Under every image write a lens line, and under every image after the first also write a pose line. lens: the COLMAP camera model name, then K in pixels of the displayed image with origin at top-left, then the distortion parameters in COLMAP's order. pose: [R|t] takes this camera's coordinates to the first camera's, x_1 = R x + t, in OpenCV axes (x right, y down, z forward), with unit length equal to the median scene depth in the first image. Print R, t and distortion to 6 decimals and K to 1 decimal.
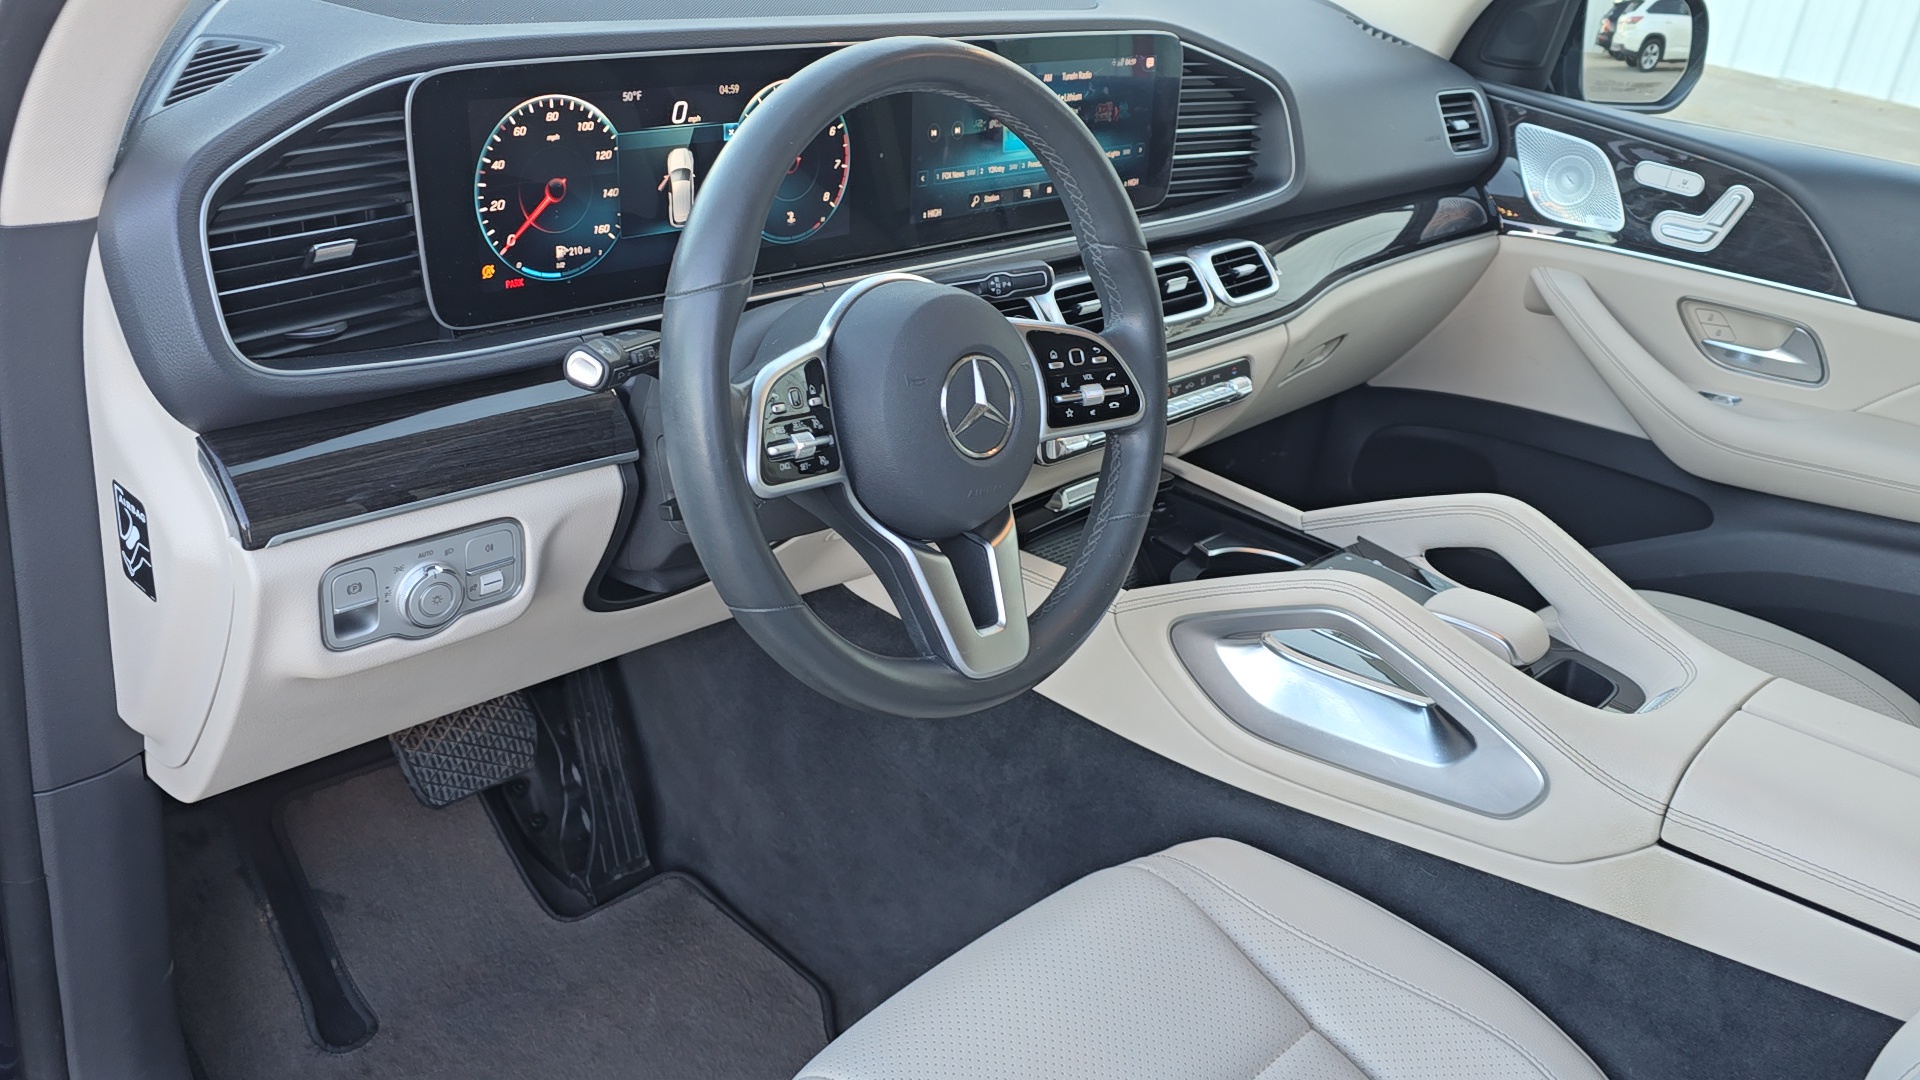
lens RADIAL K [[1629.2, 0, 1046.0], [0, 1629.2, 513.0], [0, 0, 1]] dist [-0.004461, -0.001670]
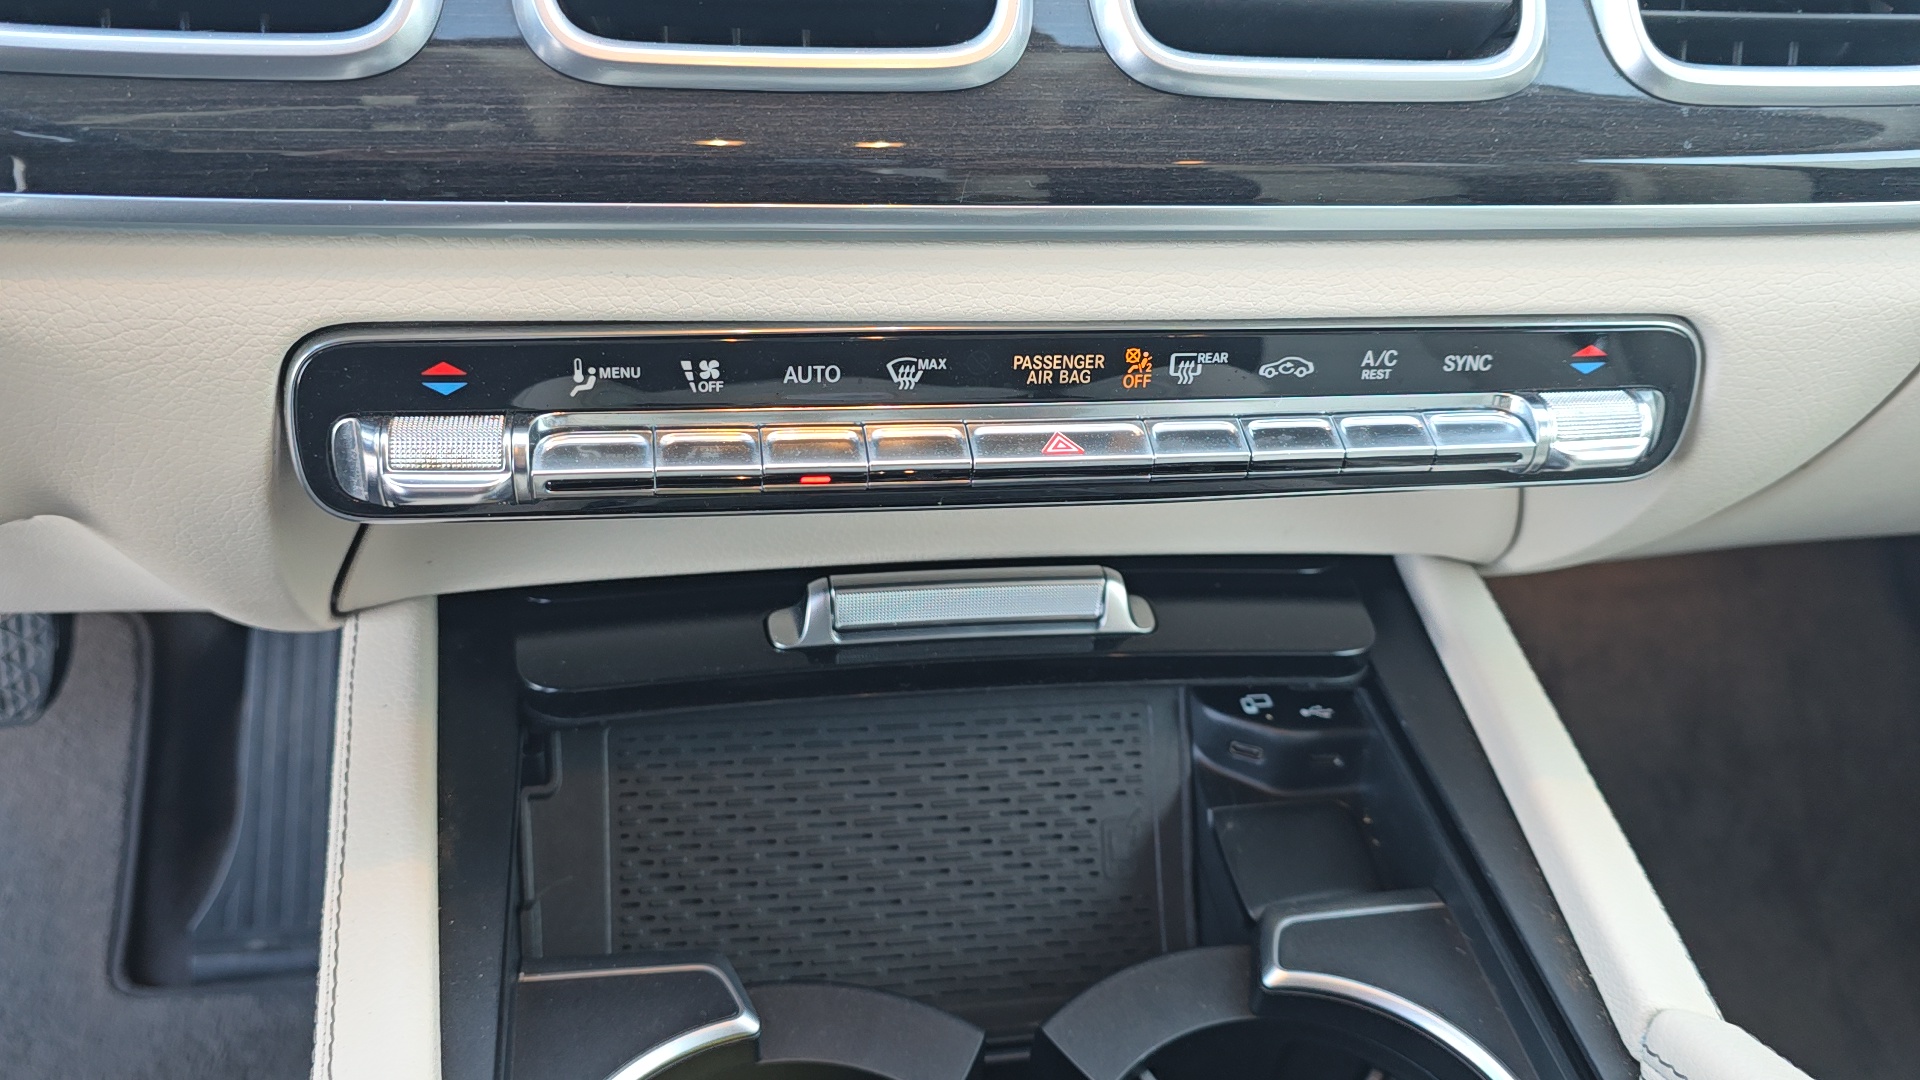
lens RADIAL K [[1713.7, 0, 886.5], [0, 1713.7, 537.2], [0, 0, 1]] dist [-0.008471, -0.004658]
pose [[0.759701, 0.336066, -0.556700, 0.257985], [-0.247781, 0.941120, 0.229996, -0.131232], [0.601215, -0.036789, 0.798240, 1.011948]]
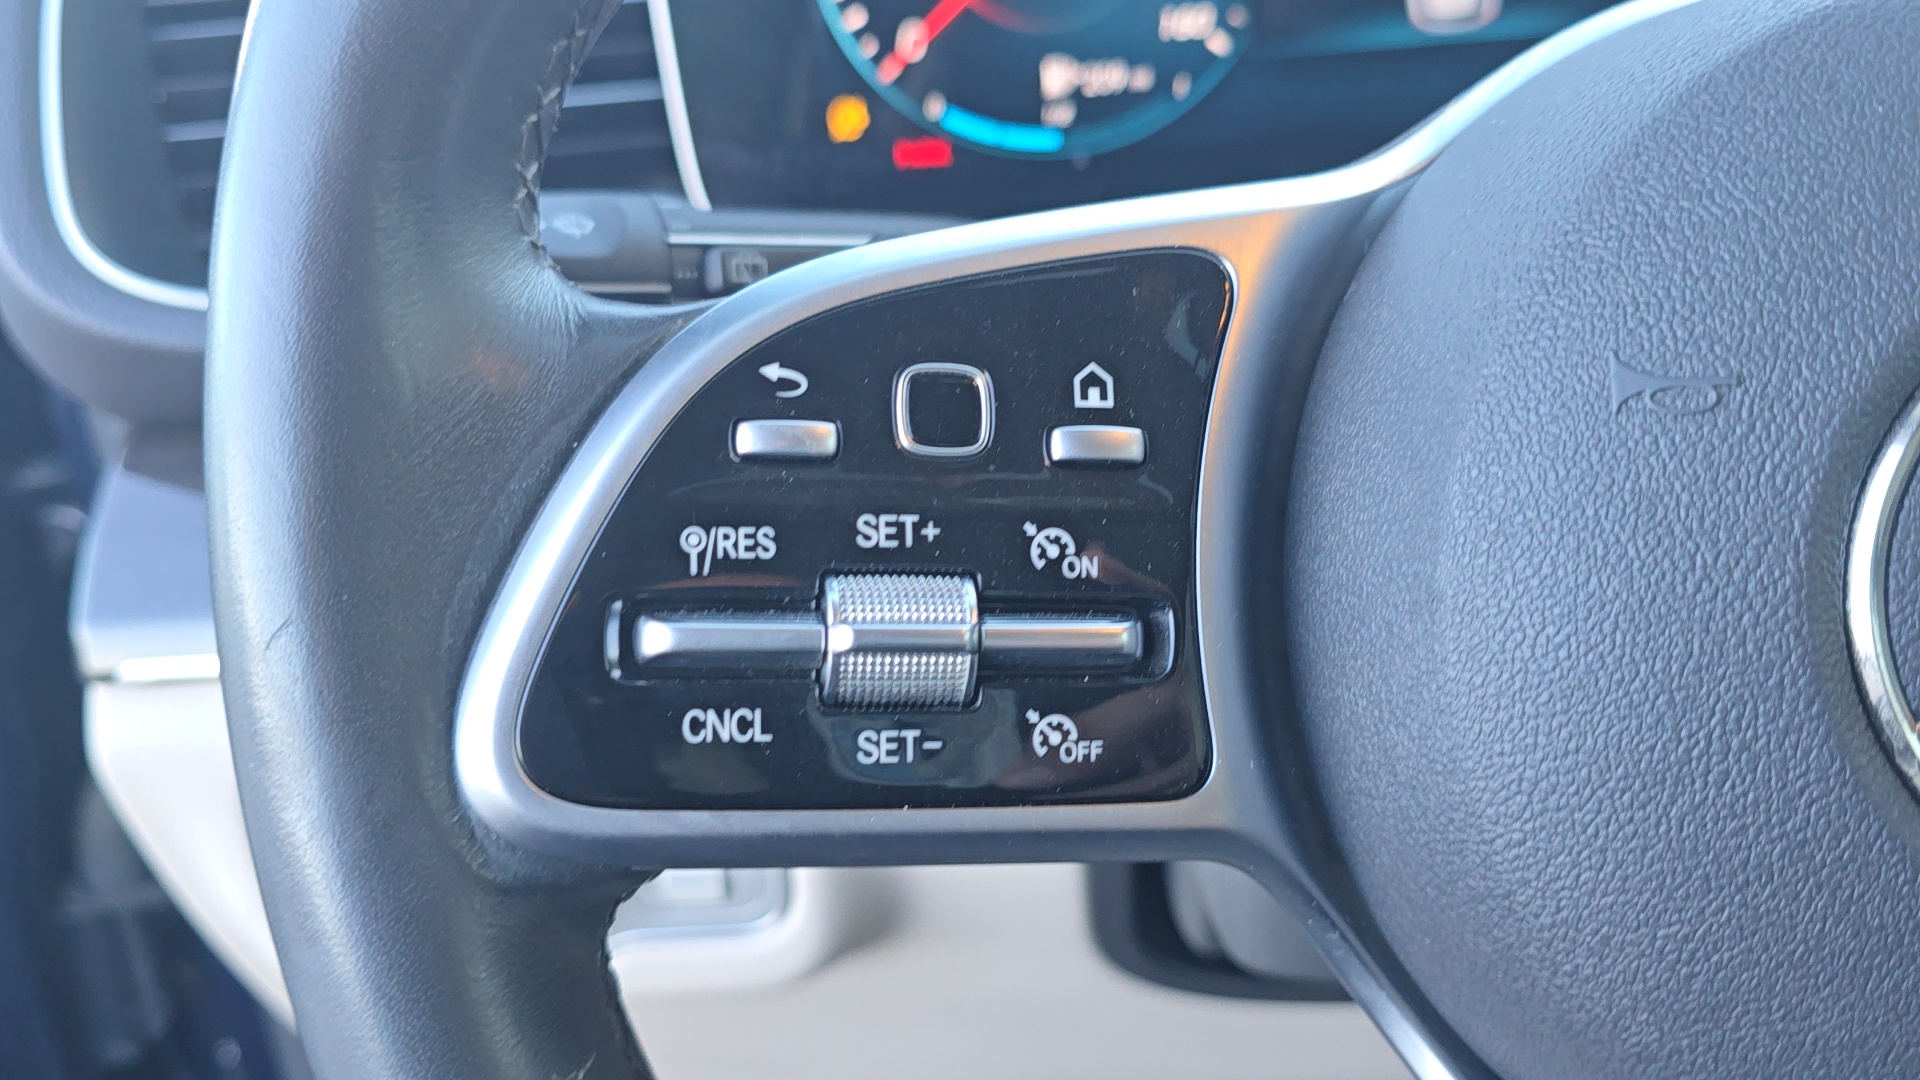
lens RADIAL K [[1713.7, 0, 886.5], [0, 1713.7, 537.2], [0, 0, 1]] dist [-0.008471, -0.004658]
pose [[0.600395, 0.105791, -0.792675, 0.009233], [-0.182061, 0.983265, -0.006671, -0.041981], [0.778704, 0.148320, 0.609607, 0.705753]]
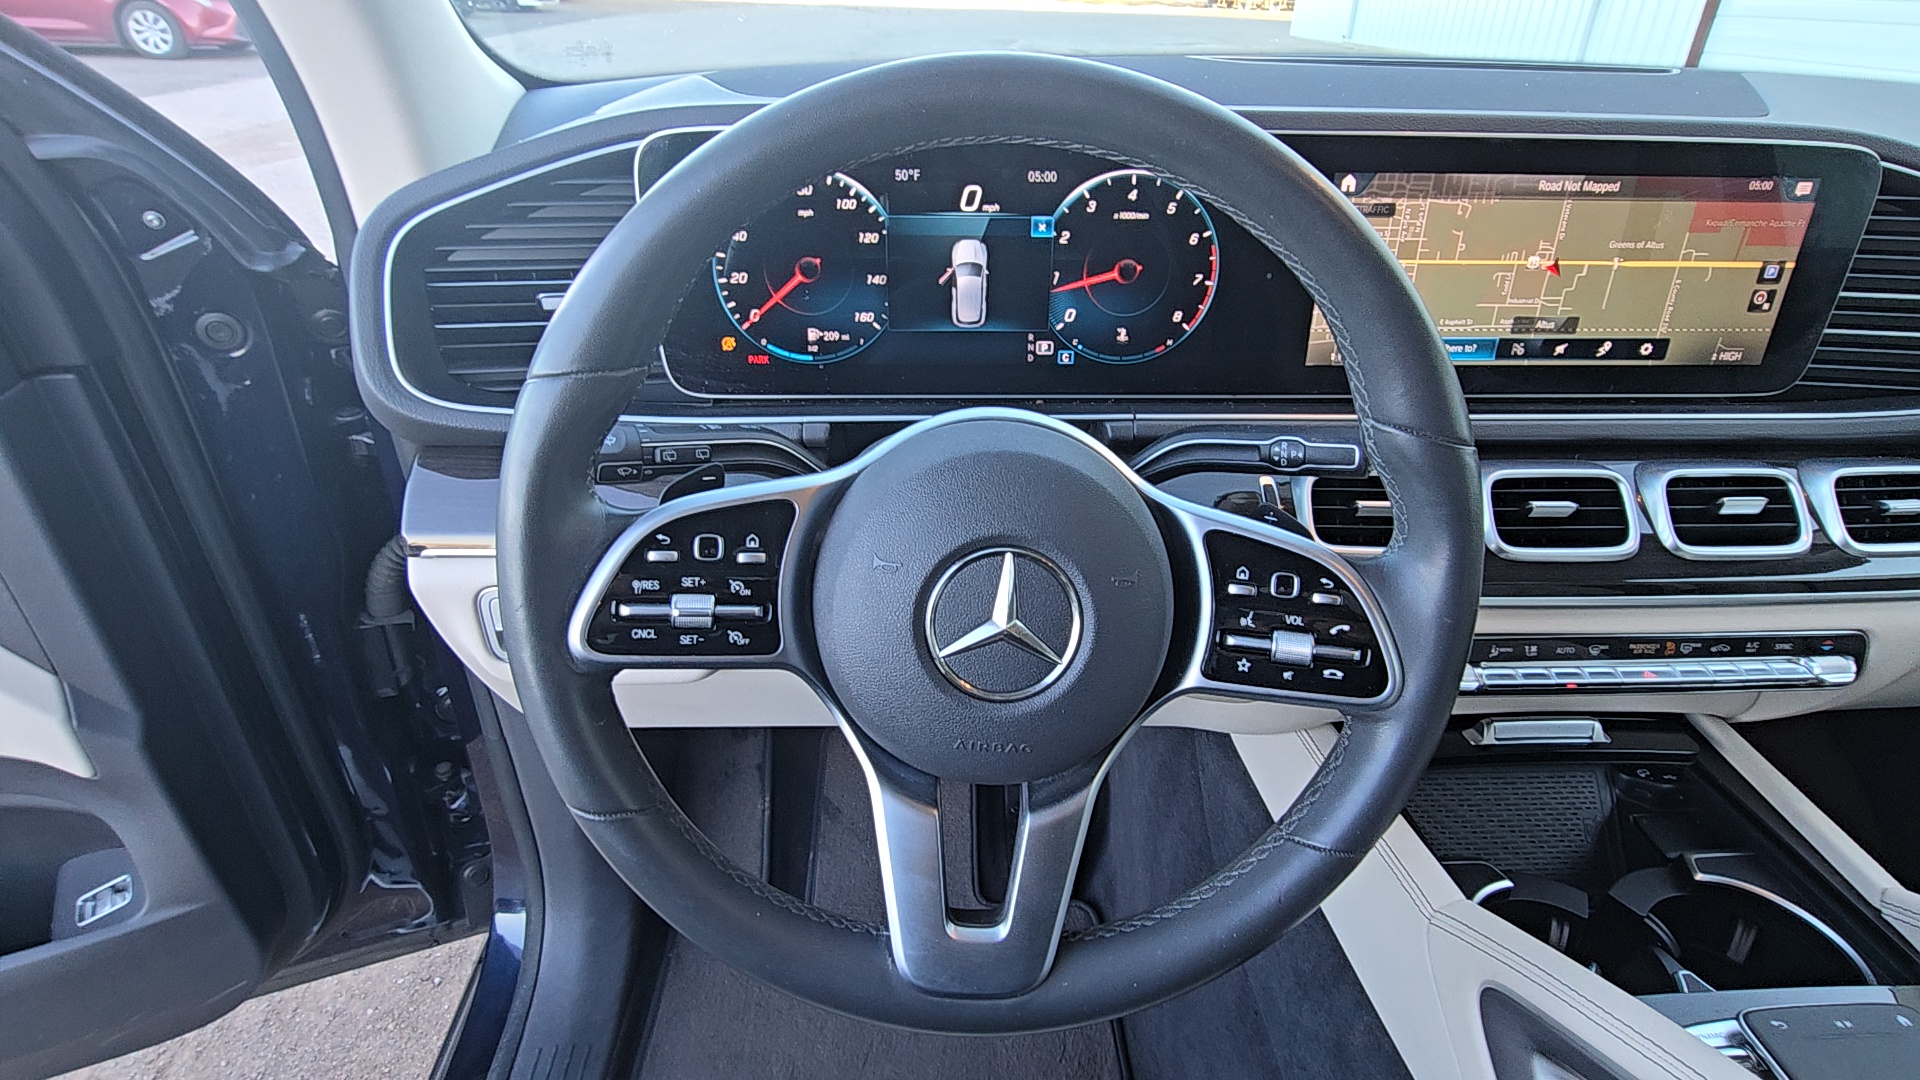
lens RADIAL K [[999.5, 0, 960.0], [0, 999.5, 540.0], [0, 0, 1]] dist [0.001217, 0.001728]
pose [[0.695616, 0.246360, -0.674852, 0.186576], [-0.238998, 0.965216, 0.106008, -0.120869], [0.677494, 0.087547, 0.730299, 0.607260]]
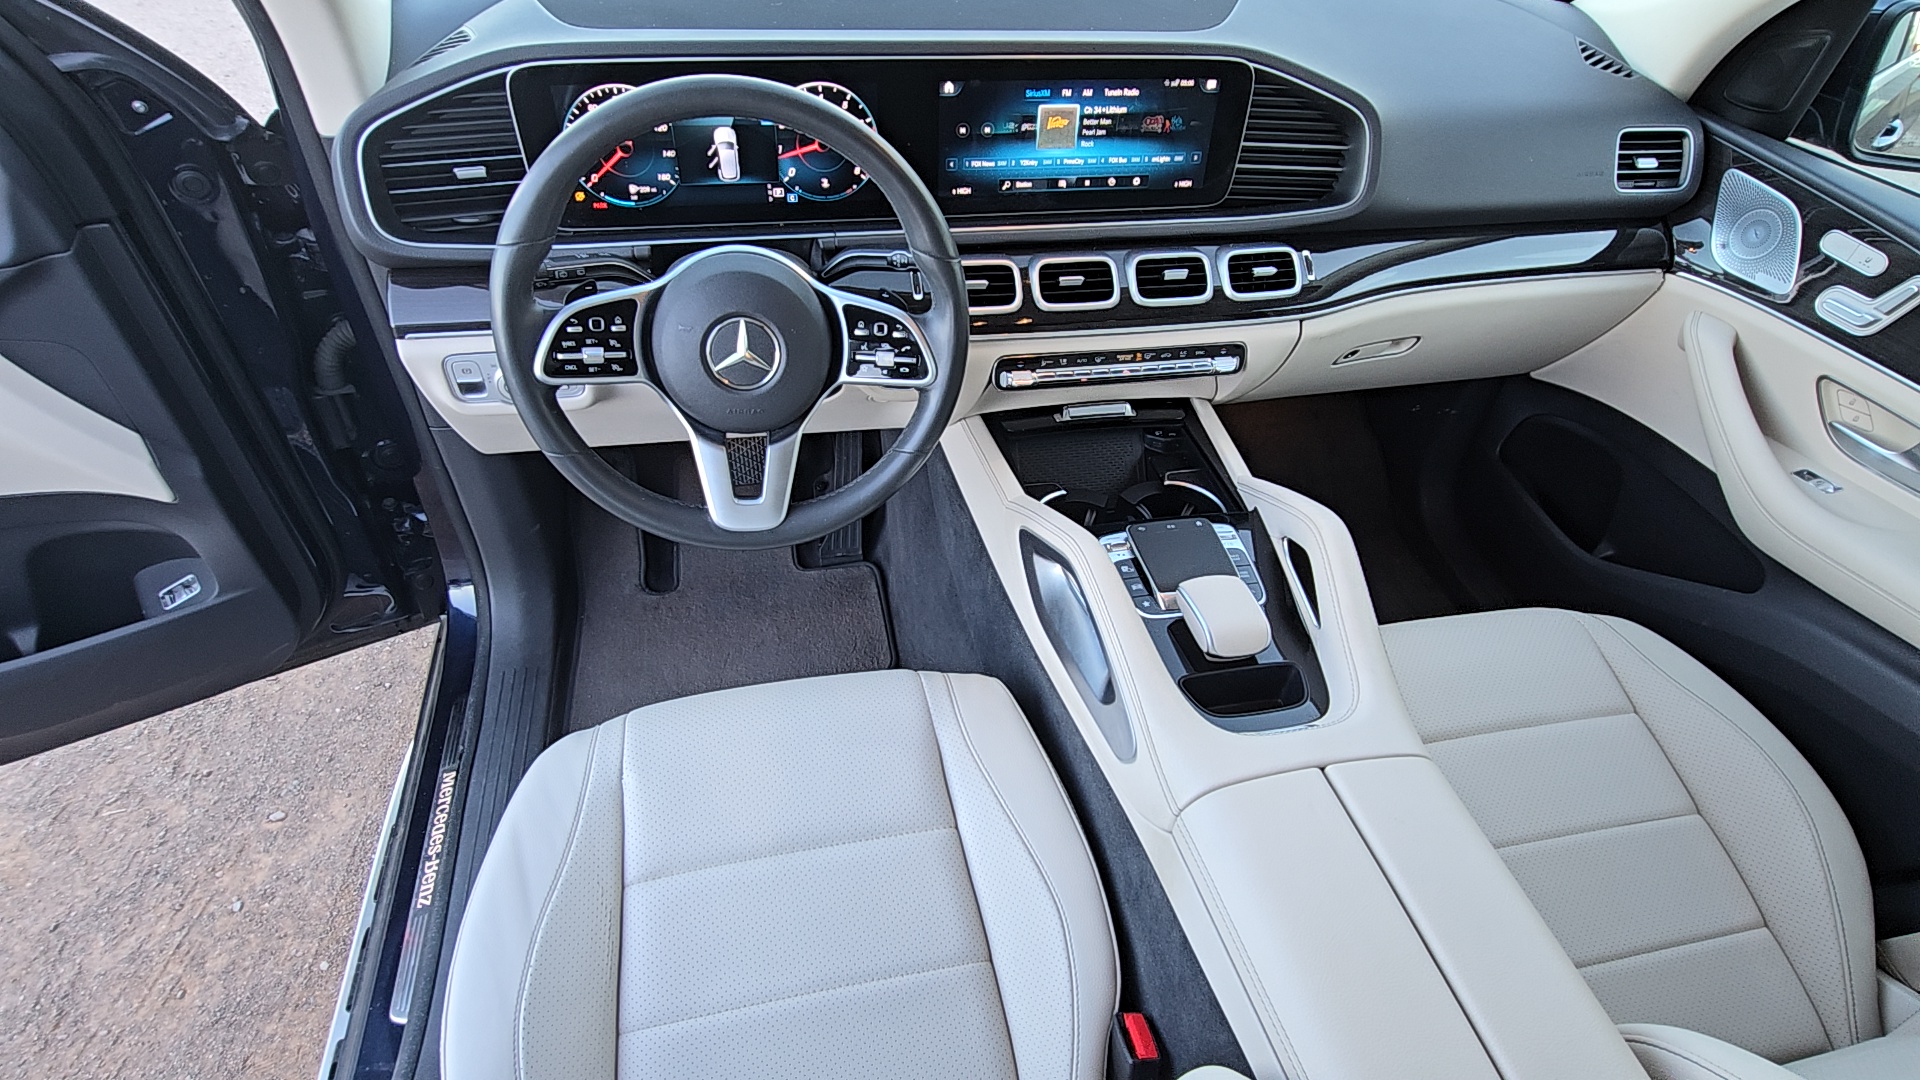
lens RADIAL K [[981.9, 0, 967.5], [0, 981.9, 550.2], [0, 0, 1]] dist [-0.000011, 0.000546]
pose [[0.803969, 0.341149, -0.487084, 0.526629], [-0.210806, 0.929388, 0.302983, -0.183506], [0.556053, -0.140909, 0.819115, 0.332143]]
